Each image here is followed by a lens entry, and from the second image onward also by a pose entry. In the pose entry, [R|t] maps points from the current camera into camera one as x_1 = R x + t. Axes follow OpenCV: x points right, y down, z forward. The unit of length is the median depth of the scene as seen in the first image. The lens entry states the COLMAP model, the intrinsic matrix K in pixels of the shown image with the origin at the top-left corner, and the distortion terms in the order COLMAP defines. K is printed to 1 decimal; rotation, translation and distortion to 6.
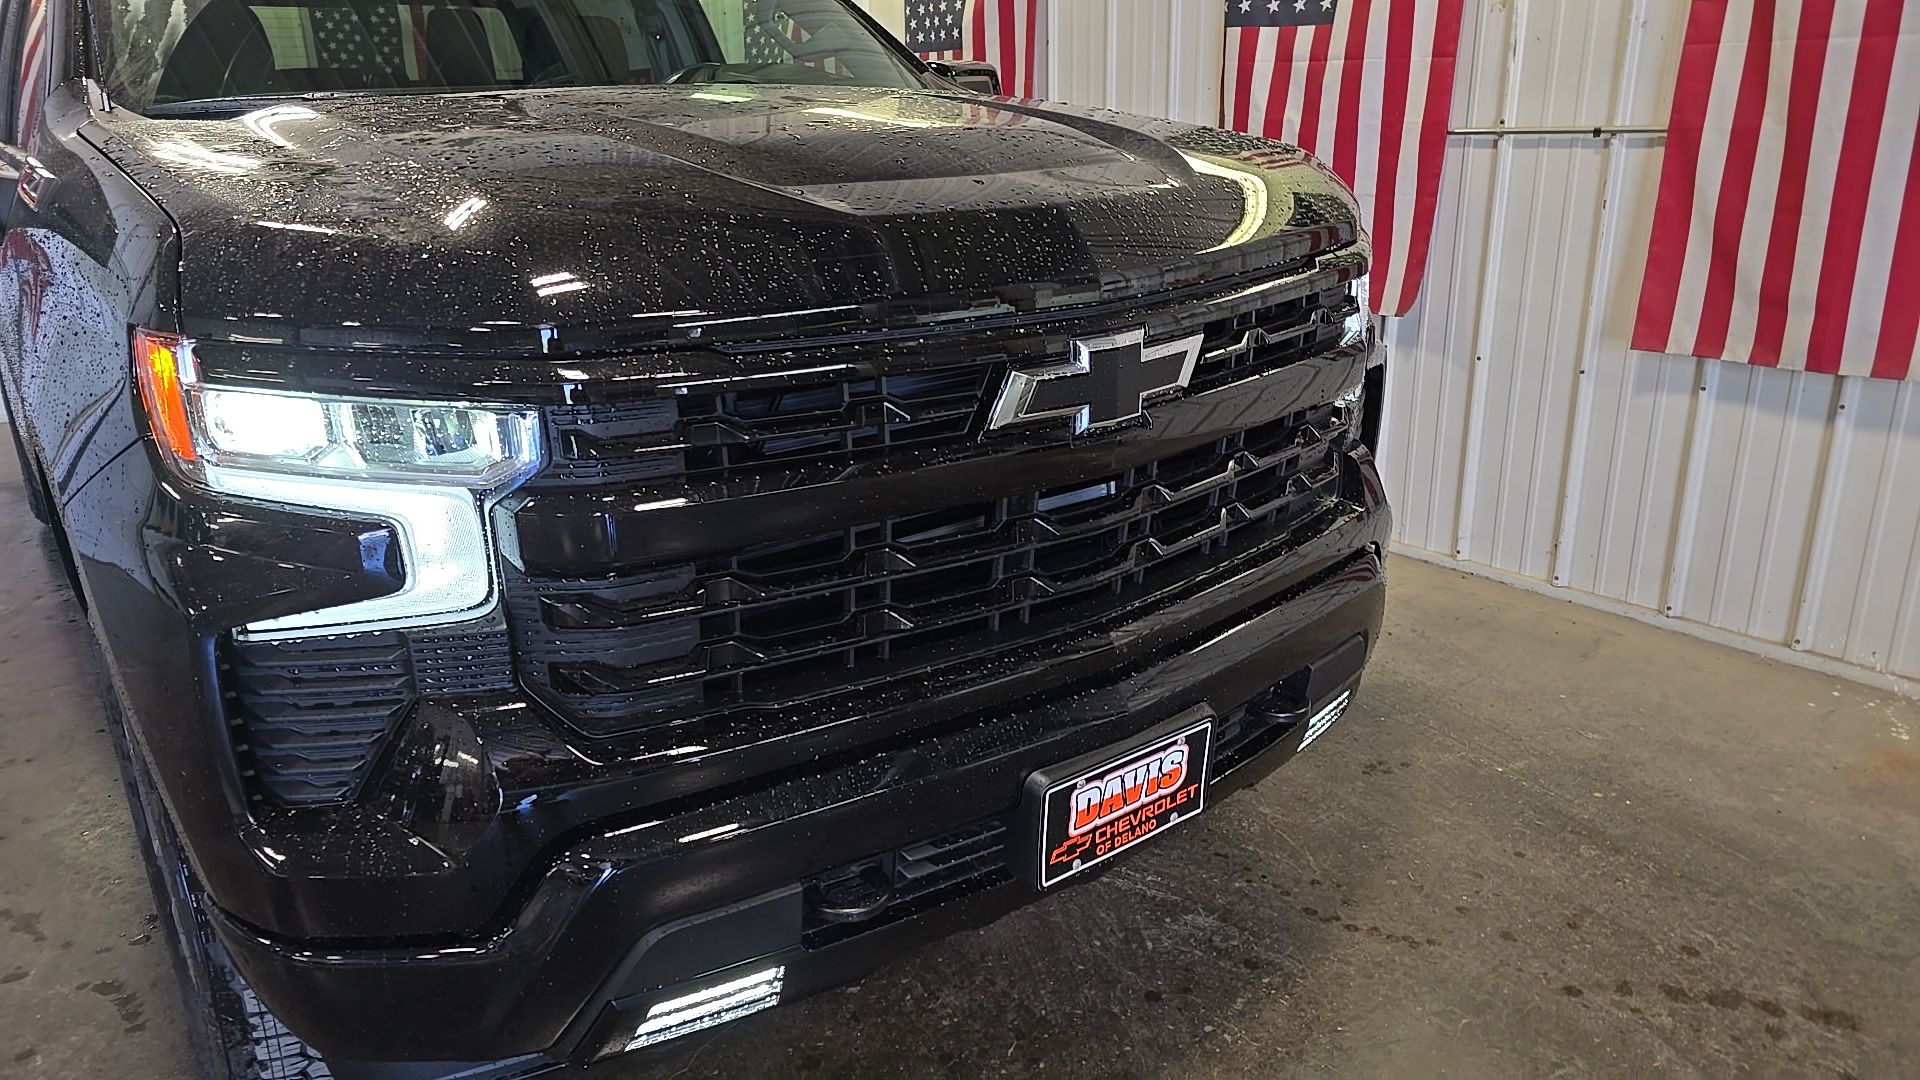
lens RADIAL K [[1296.5, 0, 960.0], [0, 1296.5, 540.0], [0, 0, 1]] dist [0.062702, -0.052111]
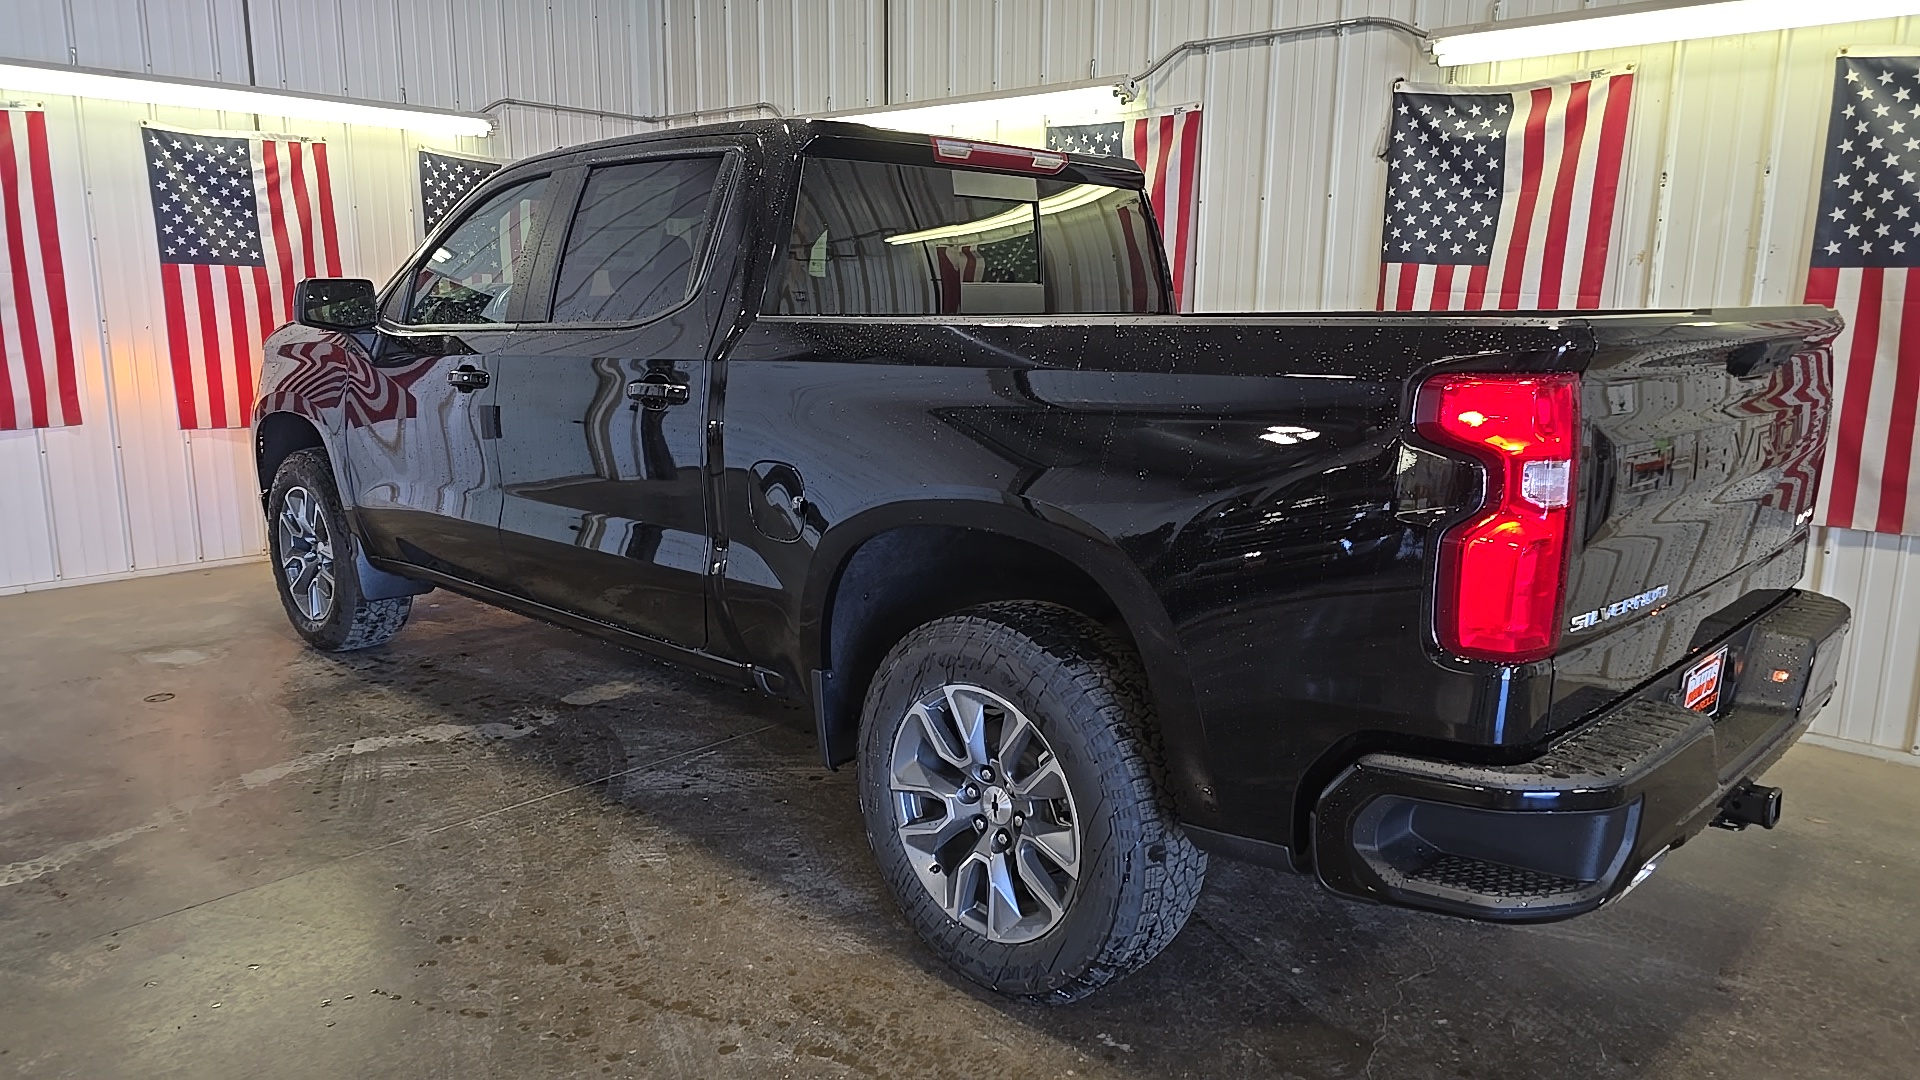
lens RADIAL K [[1290.8, 0, 957.6], [0, 1290.8, 536.0], [0, 0, 1]] dist [0.063725, -0.053428]
pose [[0.986977, 0.007275, 0.160696, -0.531994], [0.013923, 0.991365, -0.130392, 0.028668], [-0.160257, 0.130931, 0.978353, -0.145908]]
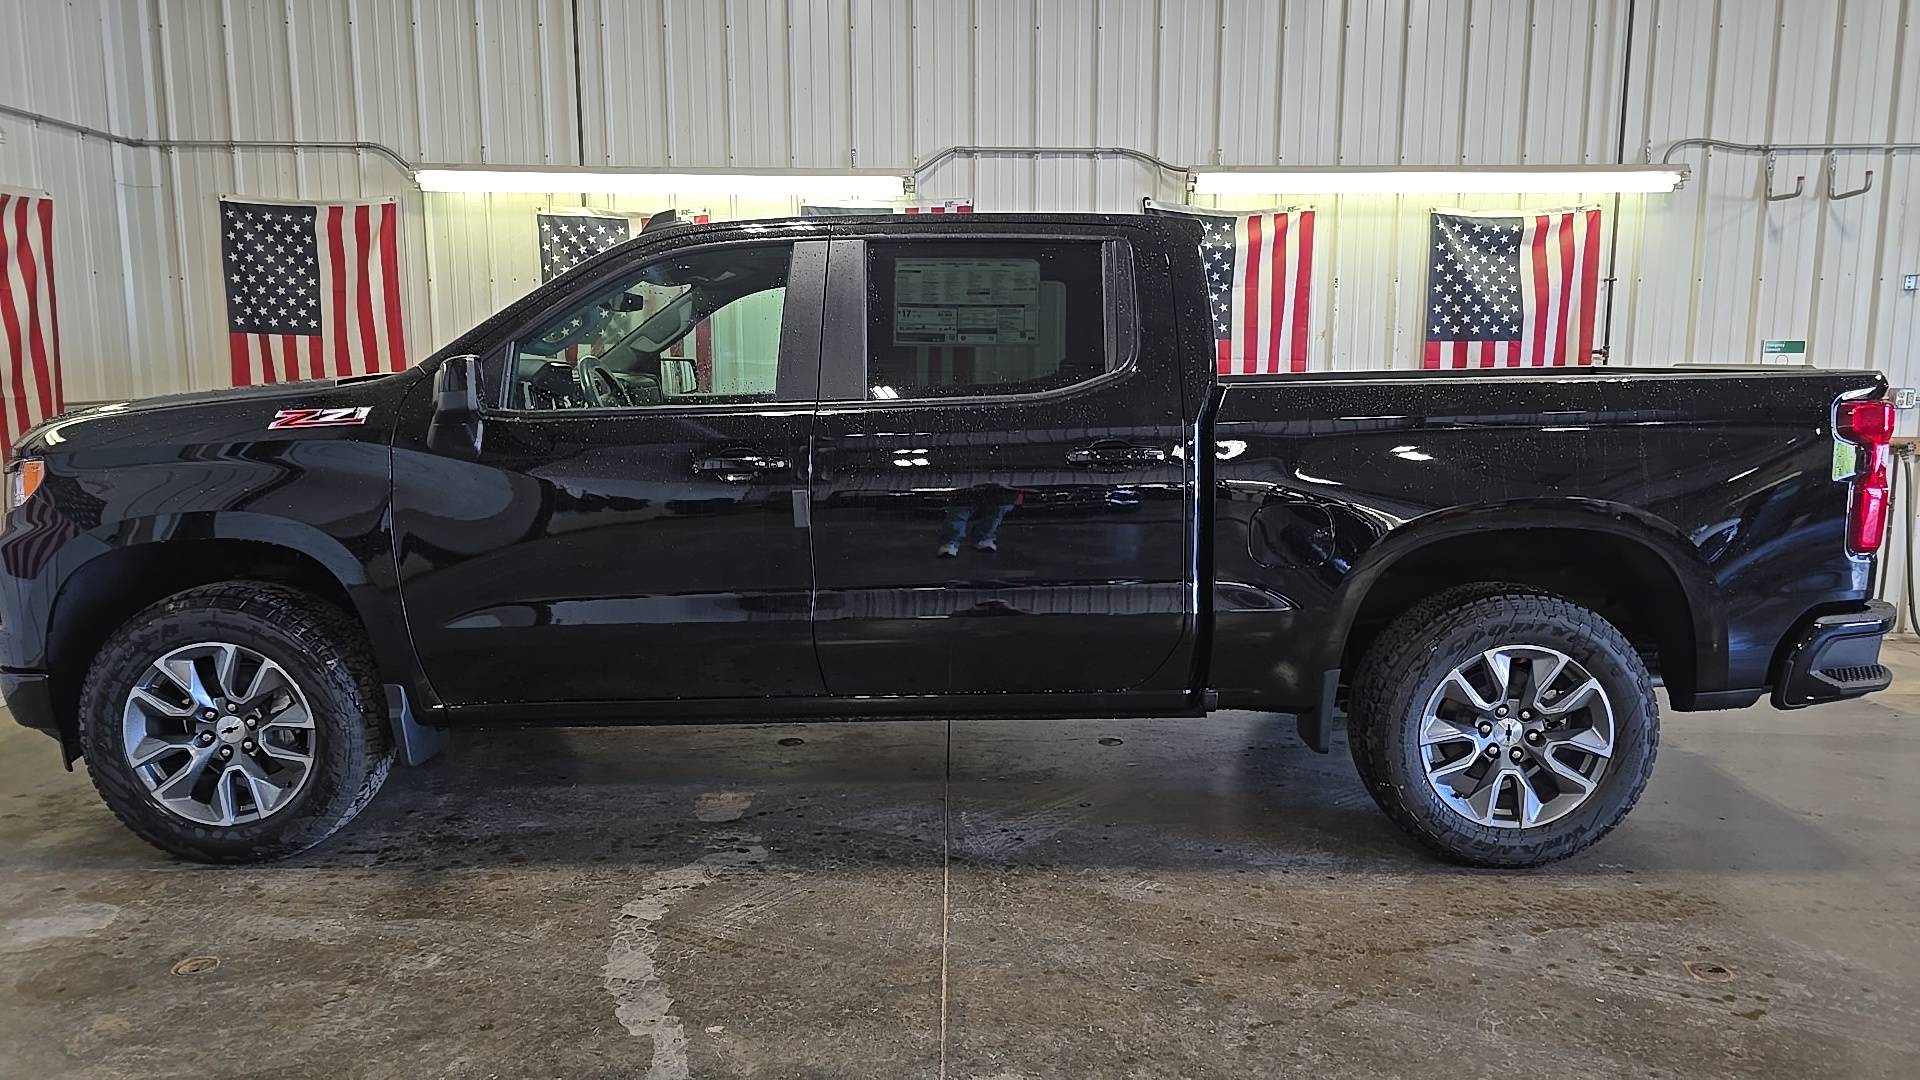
lens RADIAL K [[1296.5, 0, 960.0], [0, 1296.5, 540.0], [0, 0, 1]] dist [0.062702, -0.052111]
pose [[0.605127, -0.081005, 0.791998, -1.659322], [0.233631, 0.969079, -0.079390, -0.102343], [-0.761077, 0.233076, 0.605341, 0.362654]]
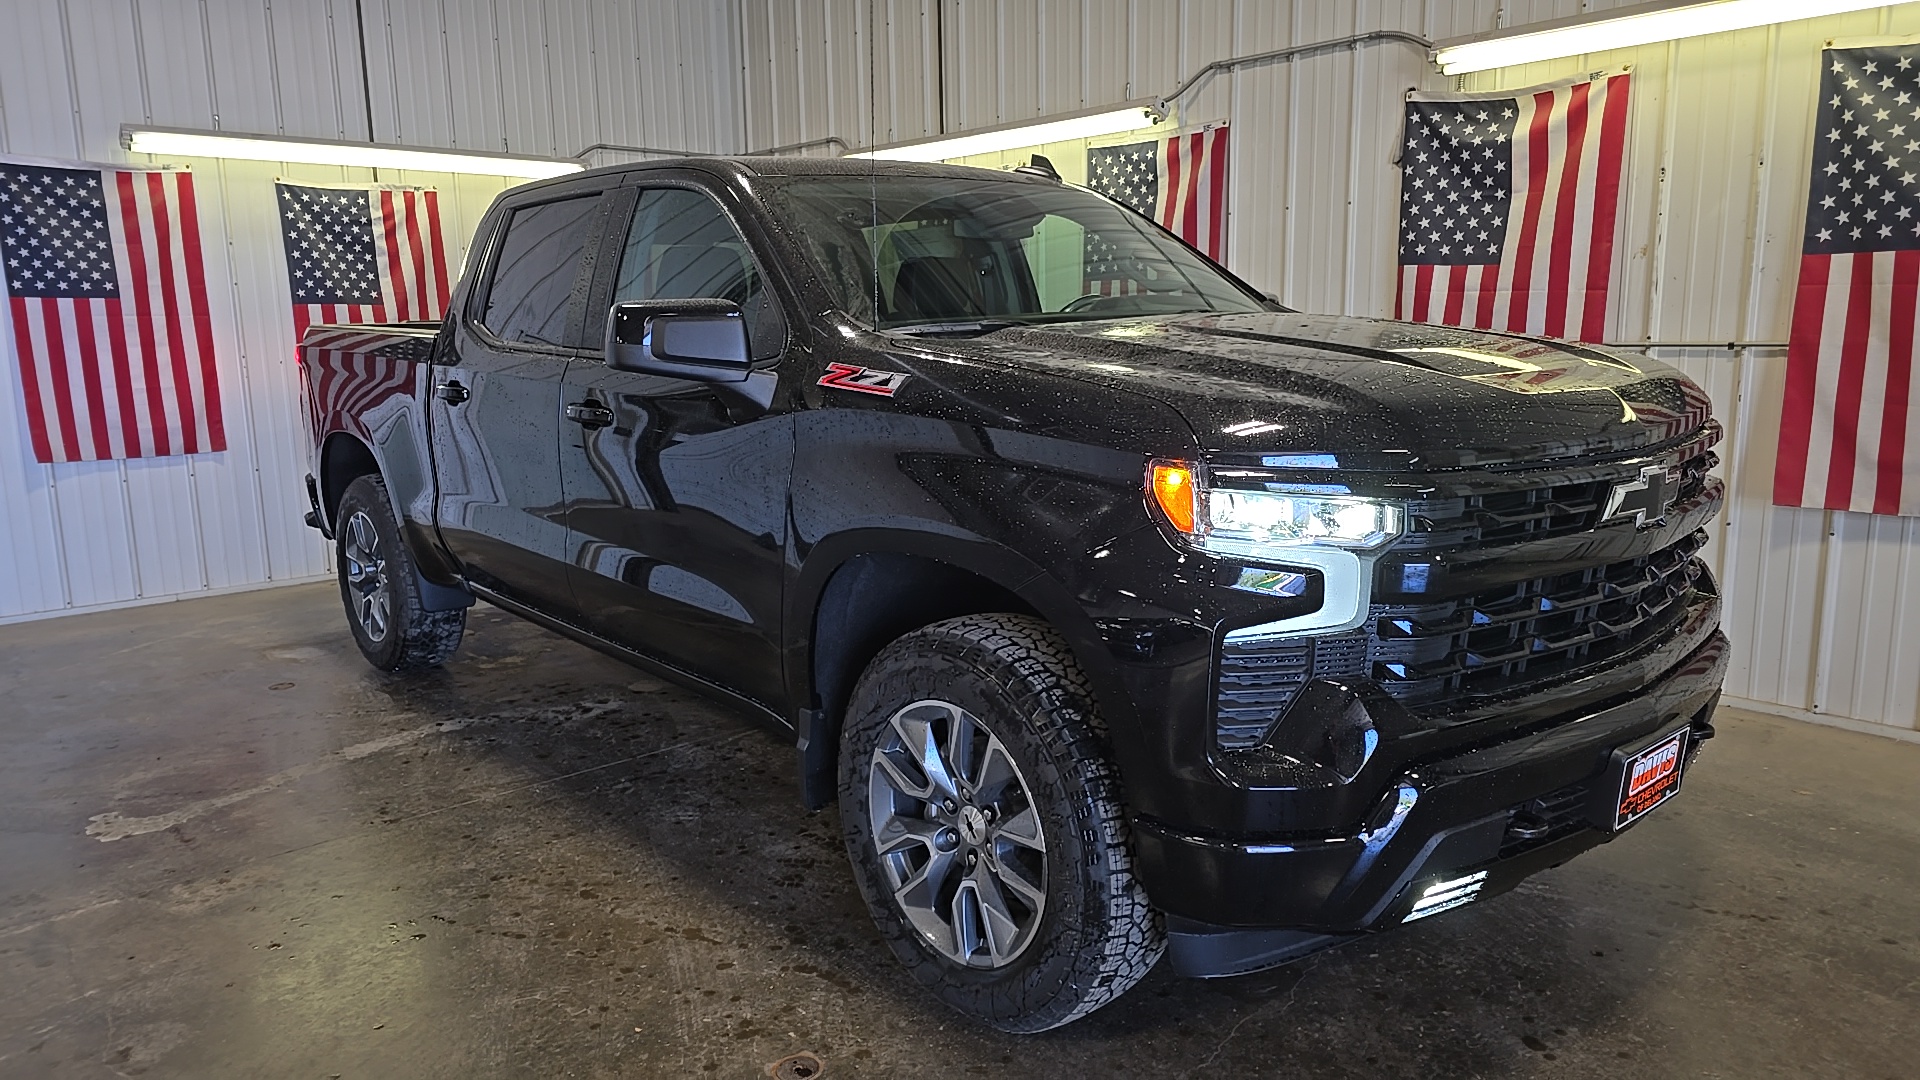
lens RADIAL K [[1296.5, 0, 960.0], [0, 1296.5, 540.0], [0, 0, 1]] dist [0.062702, -0.052111]
pose [[0.997807, -0.002942, 0.066125, -0.426848], [0.012770, 0.988801, -0.148695, 0.082385], [-0.064947, 0.149213, 0.986670, -0.266844]]
